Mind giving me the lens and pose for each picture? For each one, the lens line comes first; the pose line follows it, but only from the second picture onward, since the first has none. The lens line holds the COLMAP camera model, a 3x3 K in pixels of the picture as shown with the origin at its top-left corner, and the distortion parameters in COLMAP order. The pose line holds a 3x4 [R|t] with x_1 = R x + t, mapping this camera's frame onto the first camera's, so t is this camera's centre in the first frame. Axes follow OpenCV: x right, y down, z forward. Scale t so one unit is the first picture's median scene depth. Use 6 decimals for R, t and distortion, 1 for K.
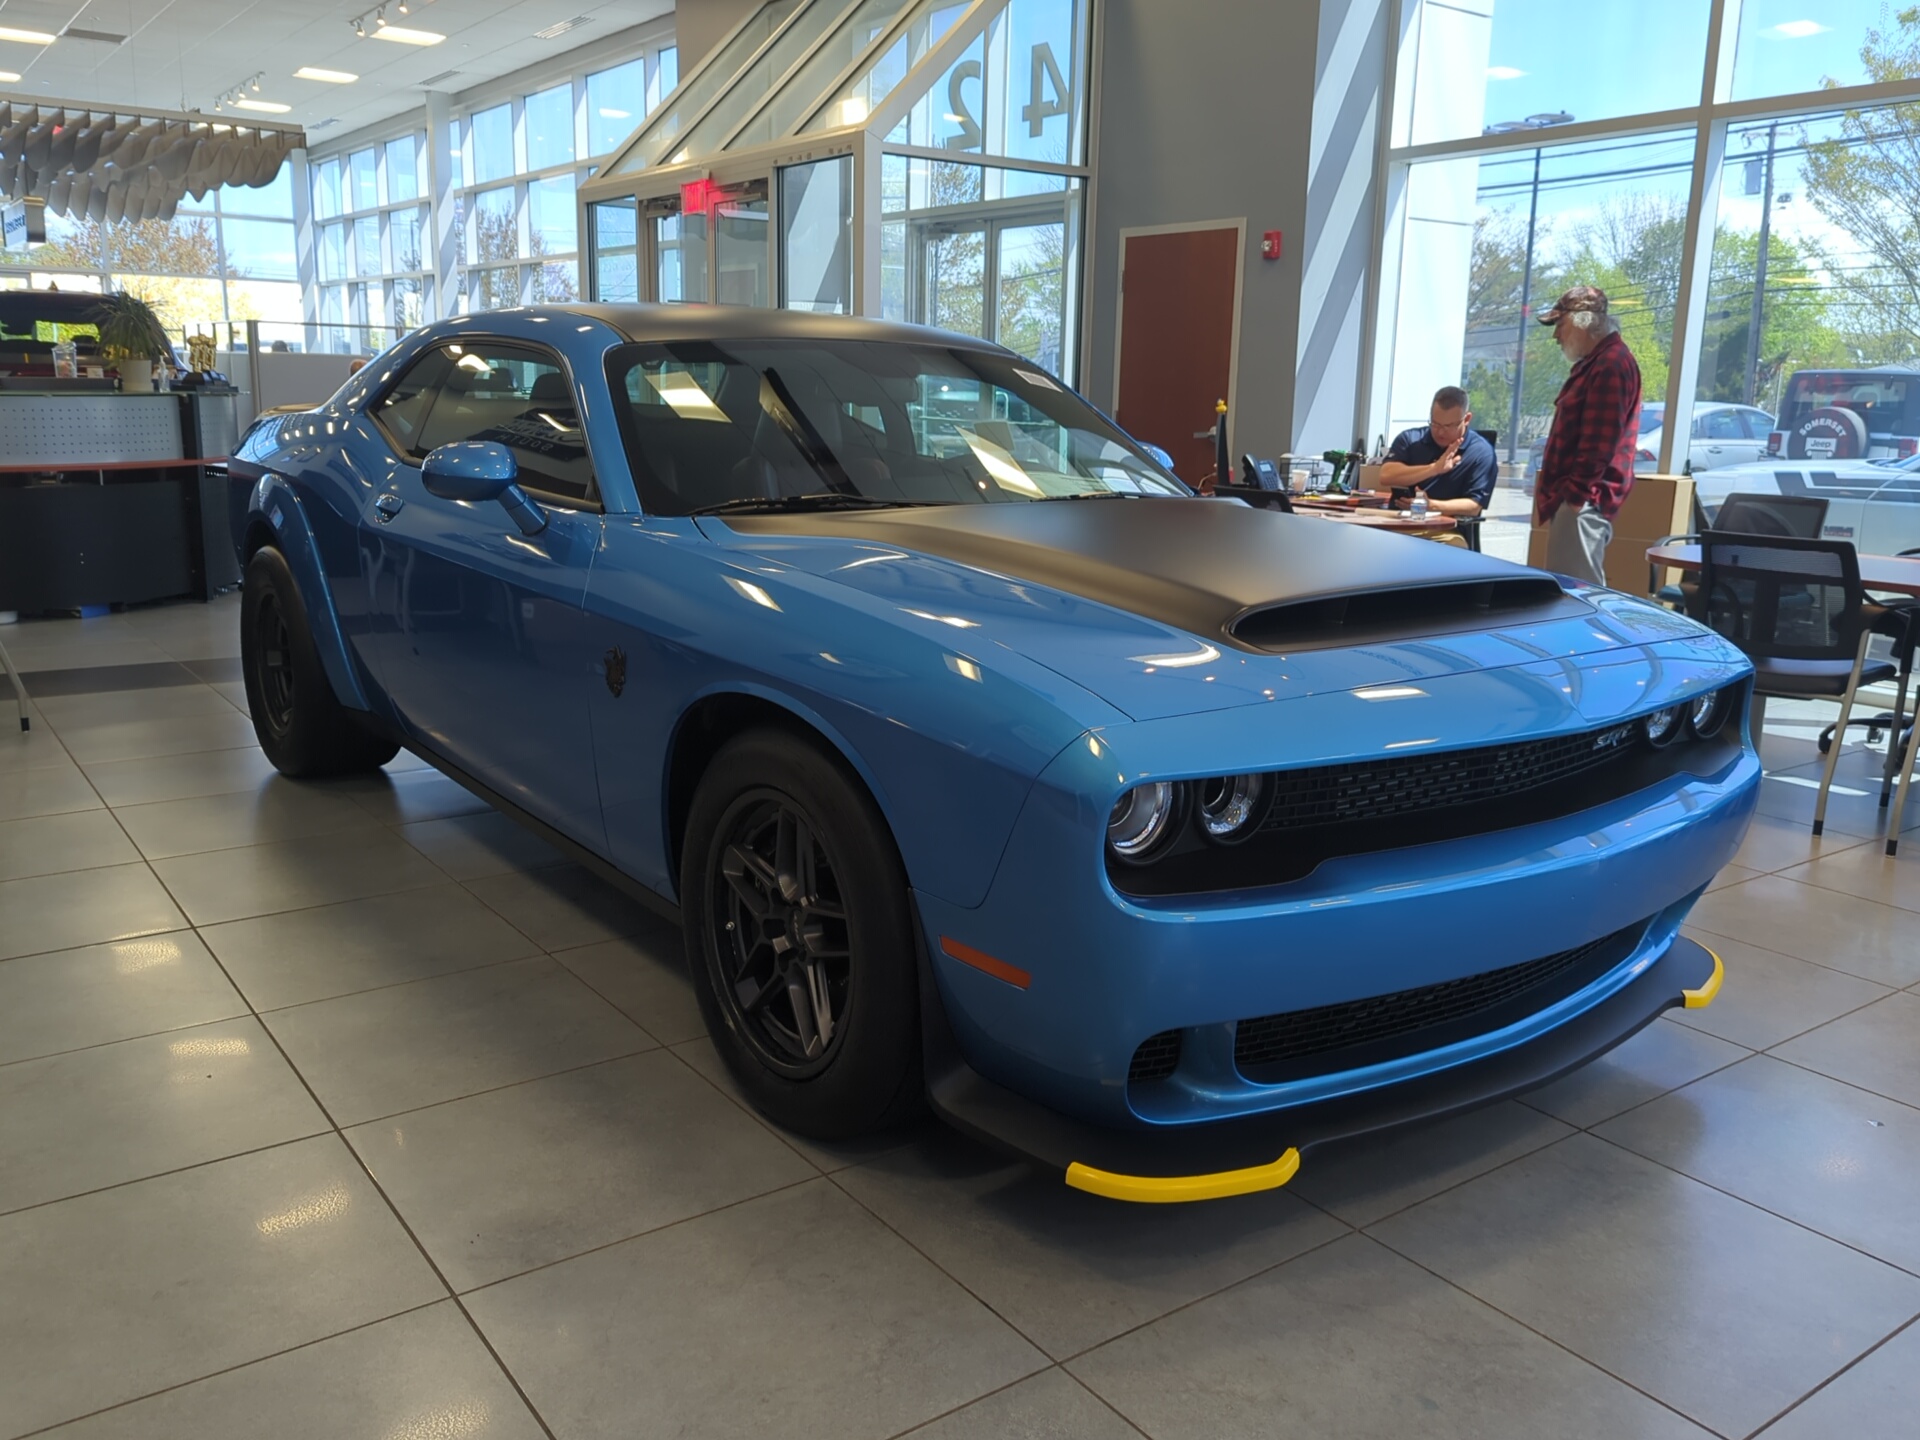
lens RADIAL K [[1568.2, 0, 960.0], [0, 1568.2, 720.0], [0, 0, 1]] dist [0.033003, -0.037651]
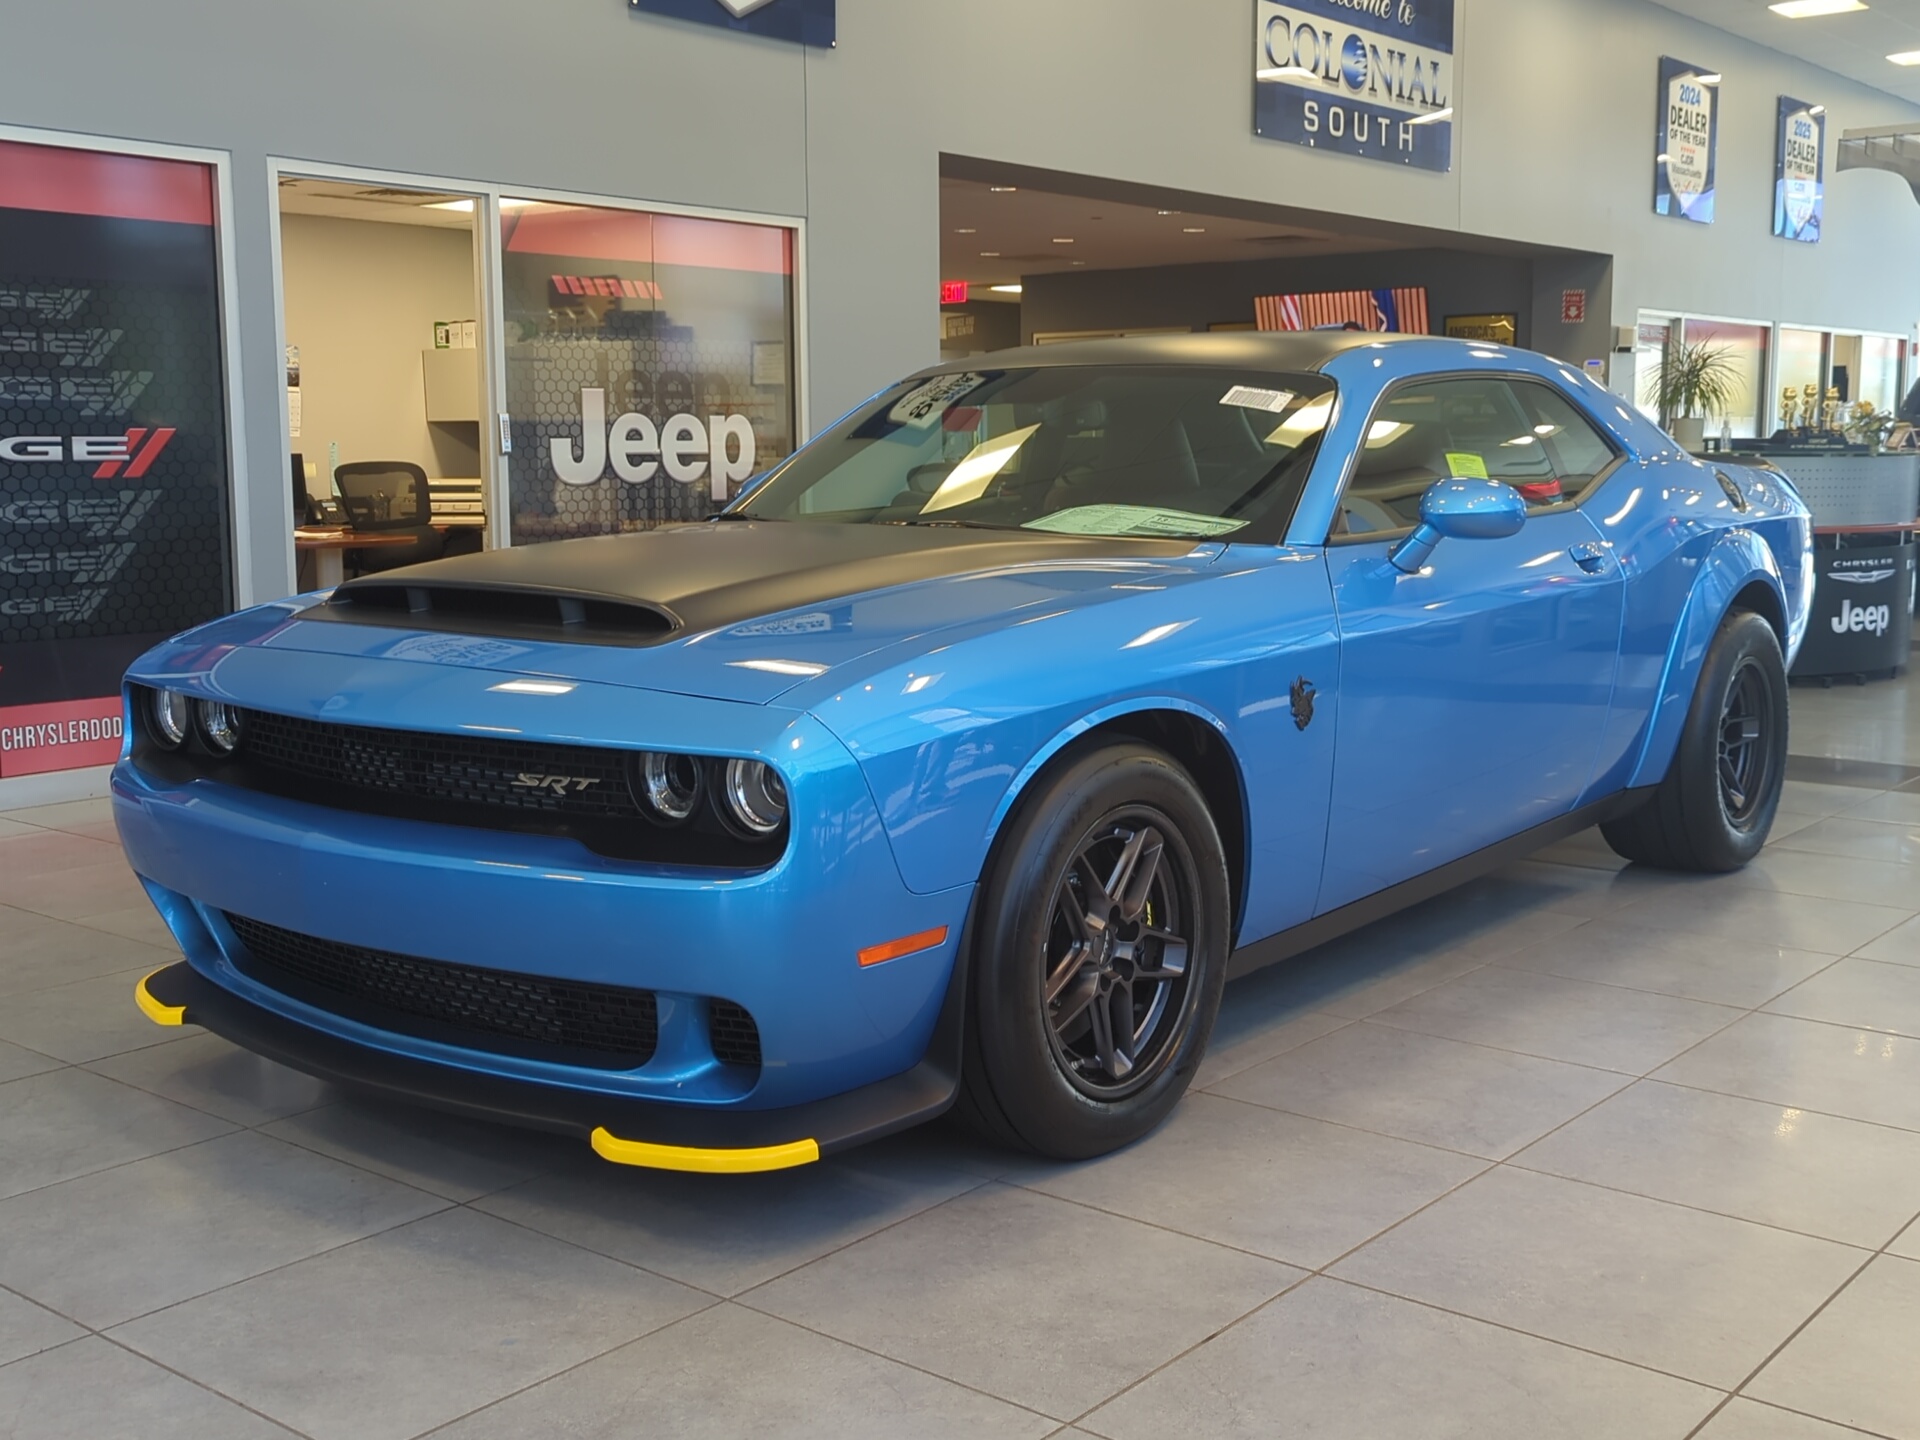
lens RADIAL K [[2082.5, 0, 960.0], [0, 2082.5, 720.0], [0, 0, 1]] dist [0.017151, 0.029195]
pose [[0.247700, 0.101342, -0.963522, 0.758269], [-0.189654, 0.980345, 0.054356, -0.061276], [0.950093, 0.169272, 0.262051, 0.437158]]
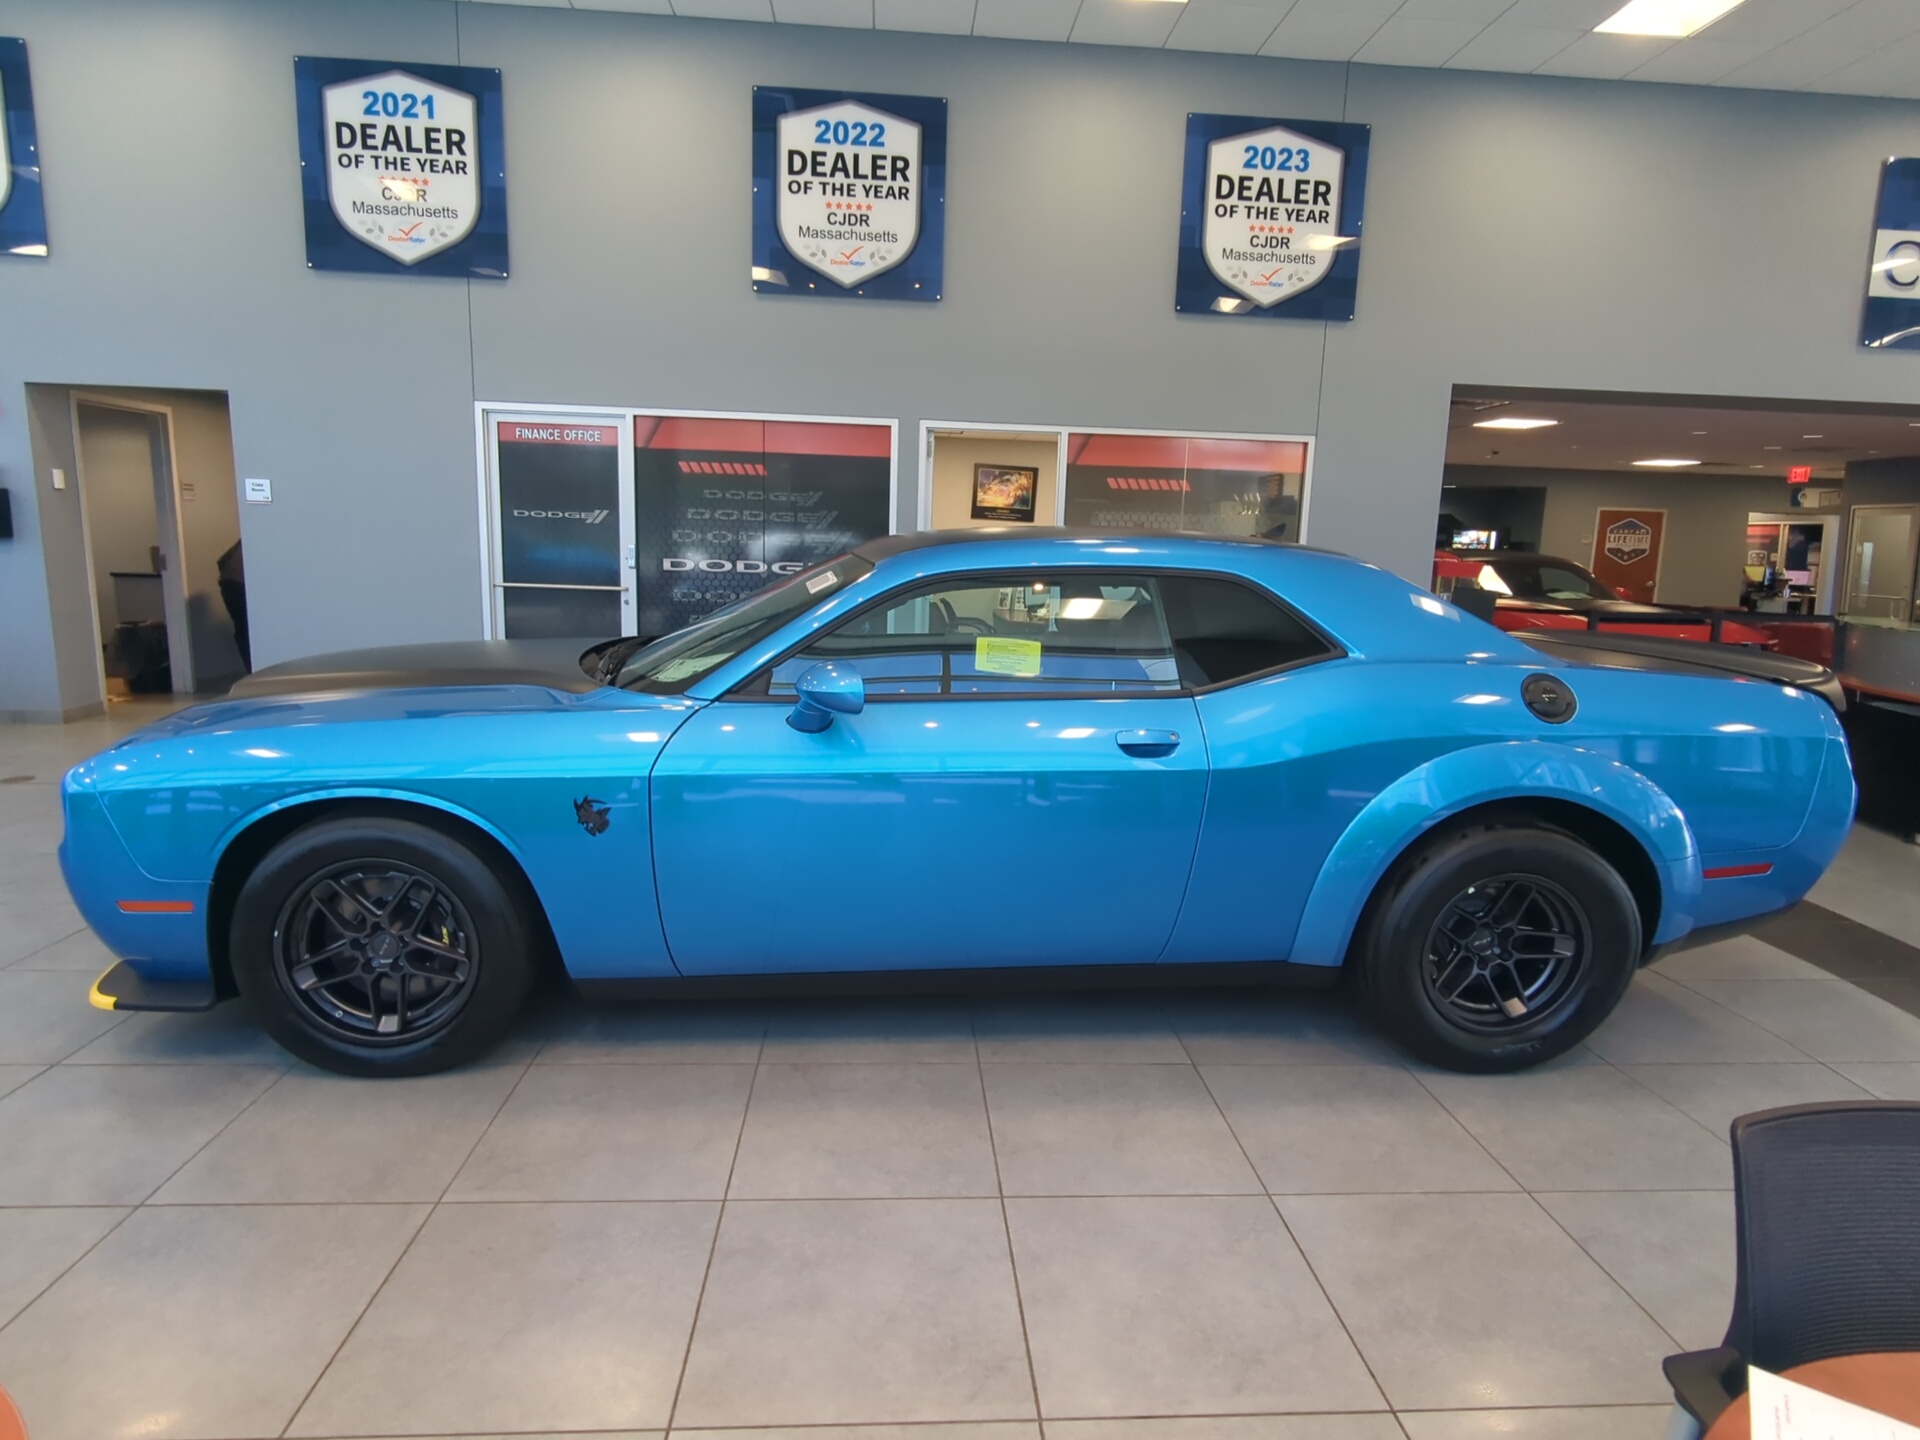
lens RADIAL K [[1047.7, 0, 954.2], [0, 1047.7, 730.0], [0, 0, 1]] dist [0.002900, 0.000179]
pose [[-0.532501, 0.108698, -0.839421, 0.434993], [-0.221299, 0.939346, 0.262022, -0.237701], [0.816988, 0.325290, -0.476148, 1.042036]]
